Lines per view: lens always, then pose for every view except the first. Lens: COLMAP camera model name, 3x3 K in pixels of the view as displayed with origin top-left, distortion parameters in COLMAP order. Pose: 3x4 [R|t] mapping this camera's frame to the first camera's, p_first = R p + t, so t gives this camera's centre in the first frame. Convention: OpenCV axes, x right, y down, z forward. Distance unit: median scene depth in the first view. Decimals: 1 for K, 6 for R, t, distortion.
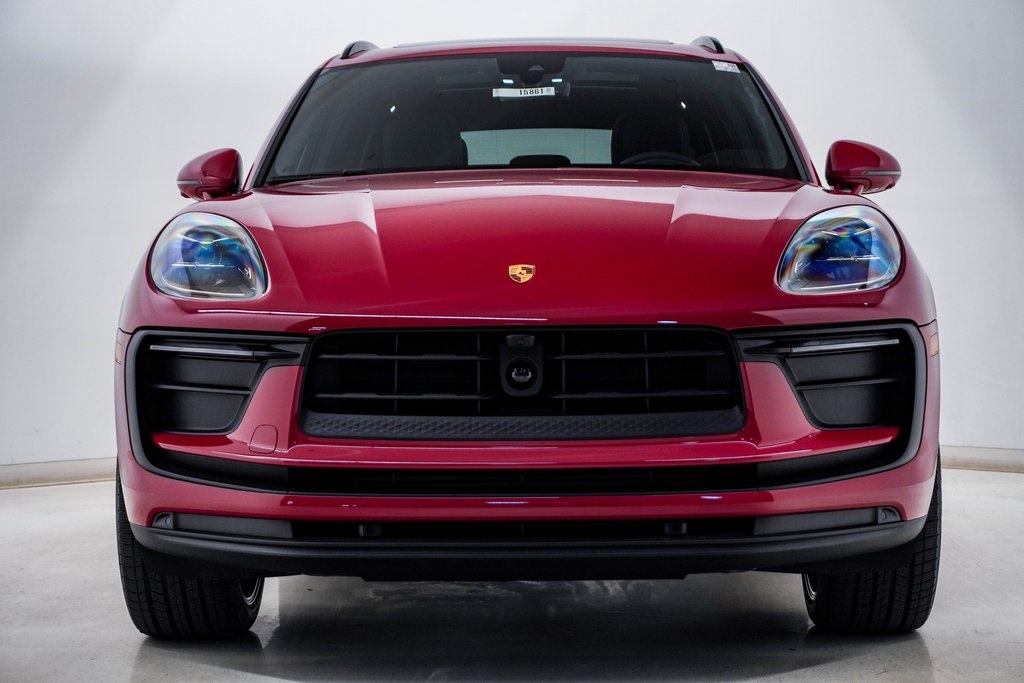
lens RADIAL K [[2357.2, 0, 512.5], [0, 2357.2, 338.6], [0, 0, 1]] dist [-0.144059, 0.000000]
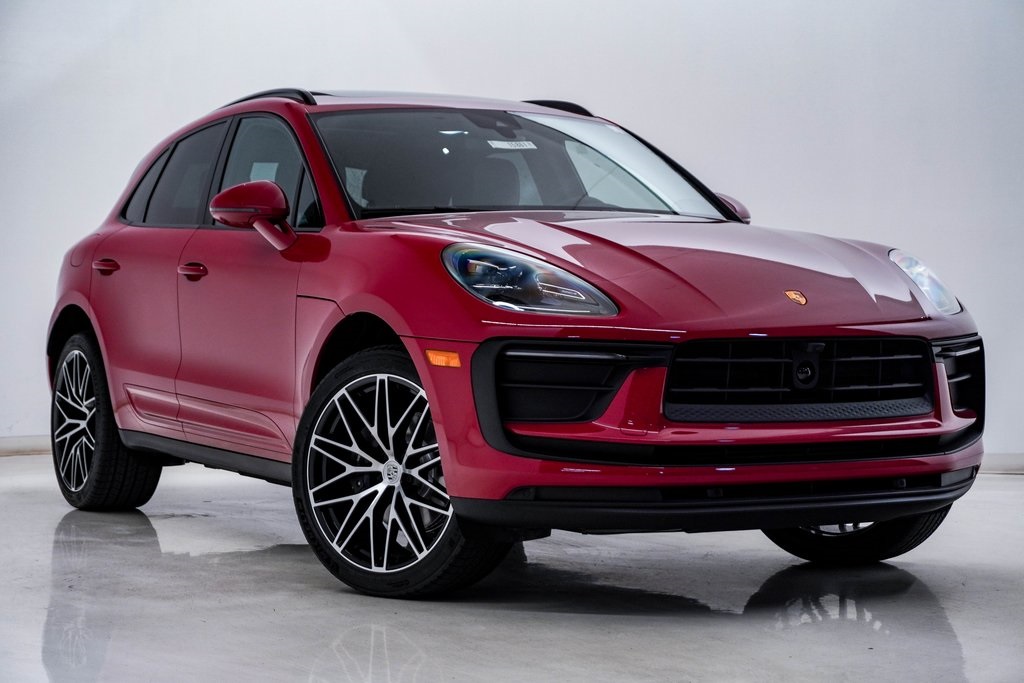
lens RADIAL K [[2357.2, 0, 512.7], [0, 2357.2, 340.6], [0, 0, 1]] dist [-0.144059, 0.000000]
pose [[0.855101, 0.001682, 0.518460, -0.831226], [-0.000358, 0.999996, -0.002653, 0.000507], [-0.518462, 0.002083, 0.855098, -0.060192]]
